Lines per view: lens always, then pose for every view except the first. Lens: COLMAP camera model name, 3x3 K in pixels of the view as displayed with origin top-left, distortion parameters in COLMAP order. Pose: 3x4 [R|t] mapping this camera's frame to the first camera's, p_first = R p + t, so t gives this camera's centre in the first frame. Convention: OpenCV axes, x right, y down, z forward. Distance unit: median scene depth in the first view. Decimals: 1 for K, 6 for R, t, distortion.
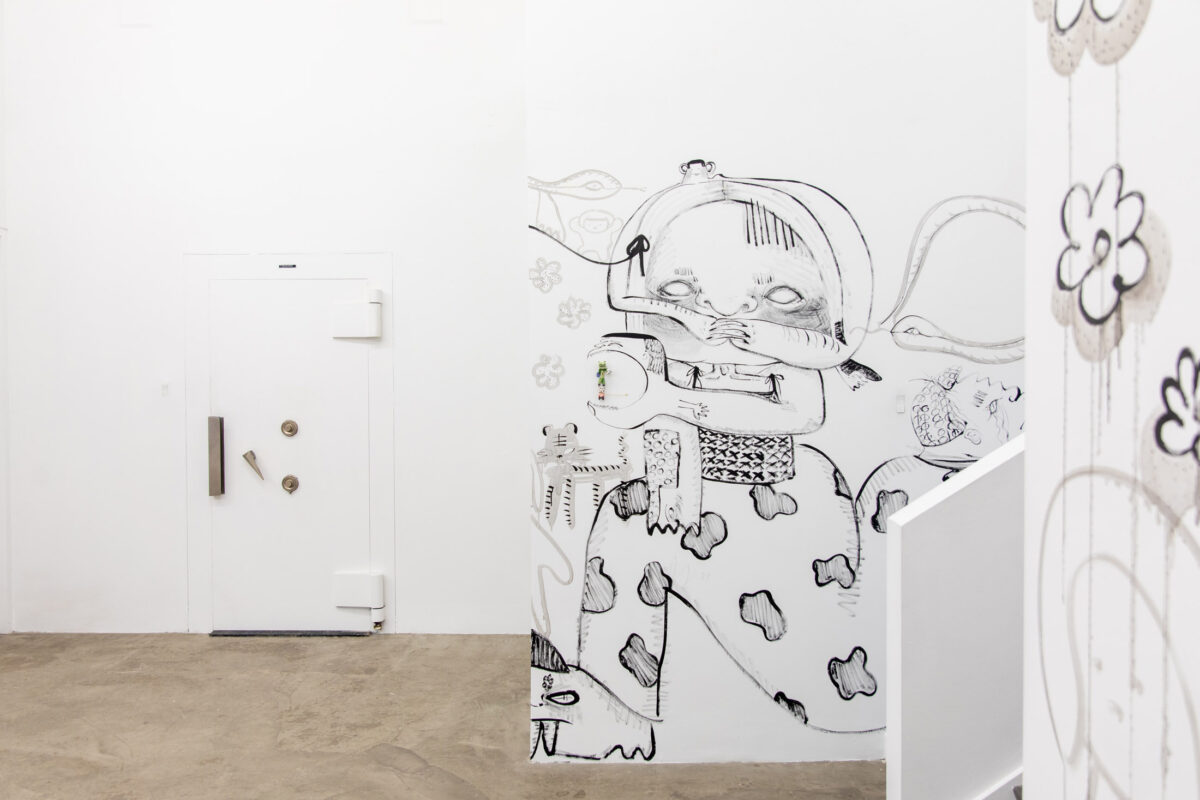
lens RADIAL K [[907.0, 0, 604.3], [0, 907.0, 391.0], [0, 0, 1]] dist [-0.006326, 0.006560]
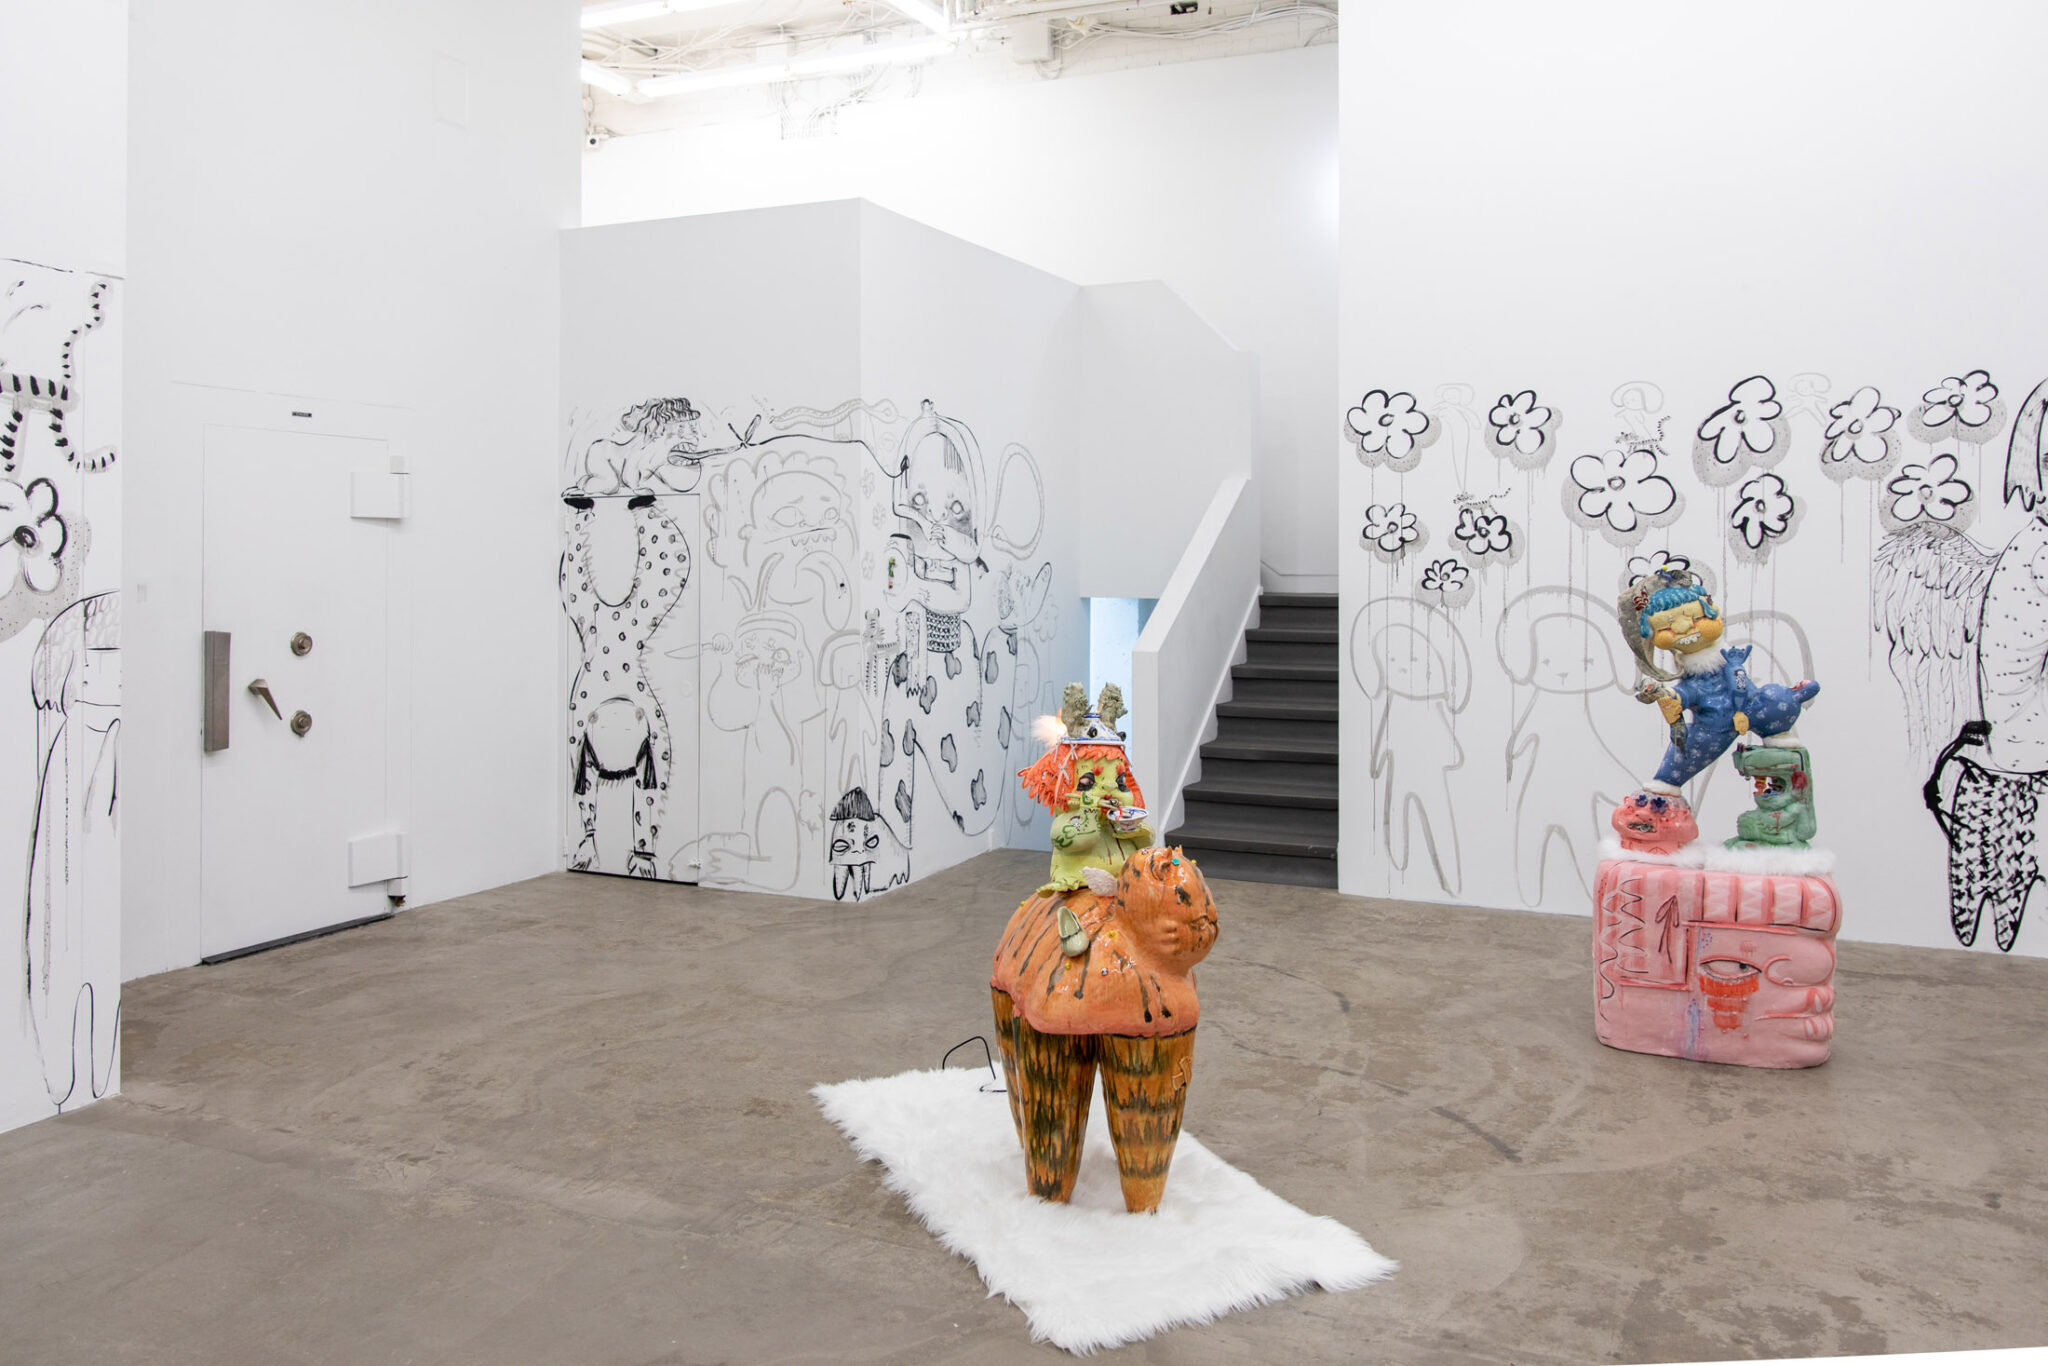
lens RADIAL K [[1621.1, 0, 1030.9], [0, 1621.1, 564.0], [0, 0, 1]] dist [0.015613, -0.010507]
pose [[0.392227, 0.002134, 0.919866, -1.916639], [0.016905, 0.999812, -0.009528, 0.000710], [-0.919713, 0.019288, 0.392117, -0.023259]]
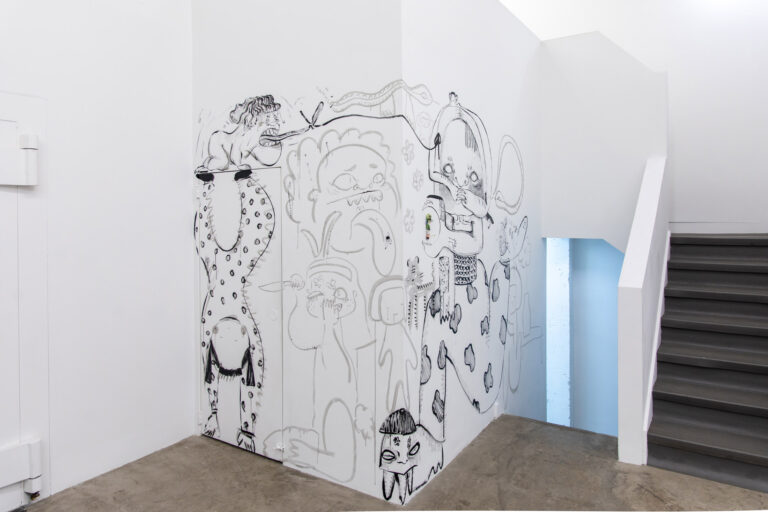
lens RADIAL K [[524.1, 0, 385.5], [0, 524.1, 220.1], [0, 0, 1]] dist [-0.000172, -0.000447]
pose [[0.520426, -0.010008, 0.853848, -0.774283], [0.023312, 0.999725, -0.002491, -0.021519], [-0.853588, 0.021201, 0.520516, 0.606031]]
